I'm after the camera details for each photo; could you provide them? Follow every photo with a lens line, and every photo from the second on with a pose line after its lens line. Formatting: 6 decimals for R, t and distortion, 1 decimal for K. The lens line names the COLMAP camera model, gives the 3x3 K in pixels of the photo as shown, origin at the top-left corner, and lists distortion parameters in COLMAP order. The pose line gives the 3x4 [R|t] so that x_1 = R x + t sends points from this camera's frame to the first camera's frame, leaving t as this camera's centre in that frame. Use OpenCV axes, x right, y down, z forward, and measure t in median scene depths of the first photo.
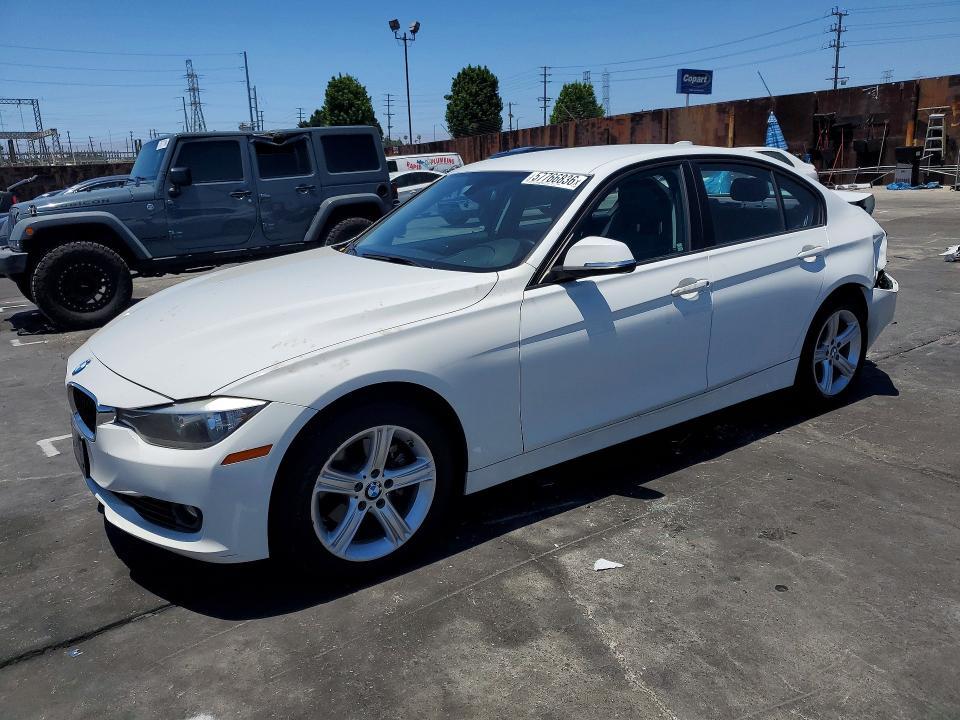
lens RADIAL K [[750.2, 0, 480.3], [0, 750.2, 359.1], [0, 0, 1]] dist [0.005184, 0.014586]
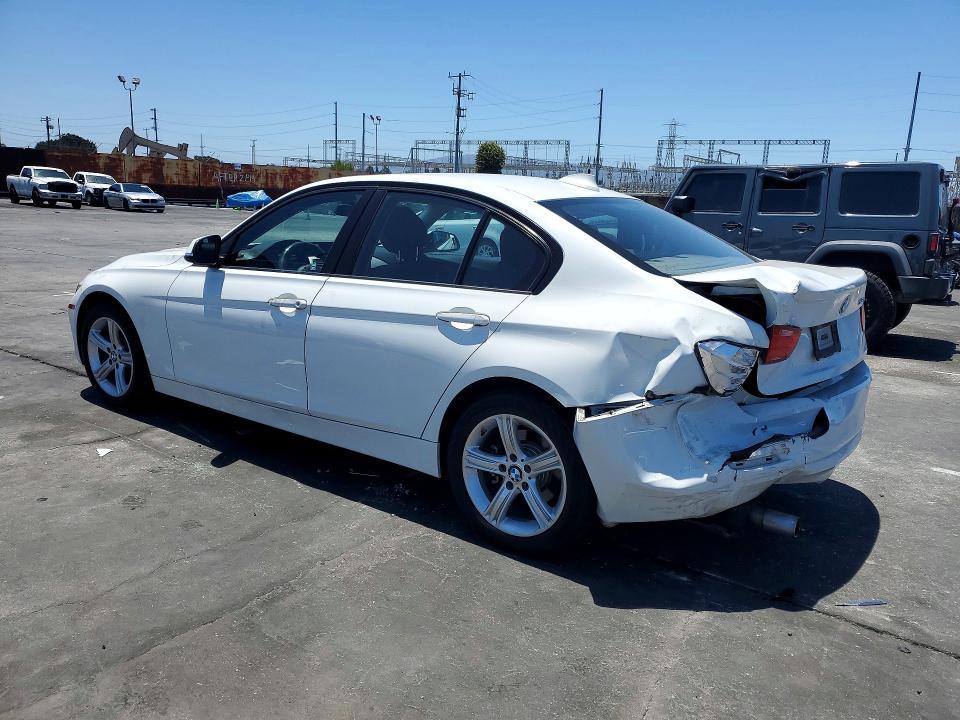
lens RADIAL K [[750.2, 0, 481.4], [0, 750.2, 362.4], [0, 0, 1]] dist [0.005184, 0.014586]
pose [[0.330998, 0.255605, -0.908354, 1.345255], [-0.296116, 0.942126, 0.157206, -0.262072], [0.895966, 0.216943, 0.387531, 0.855690]]
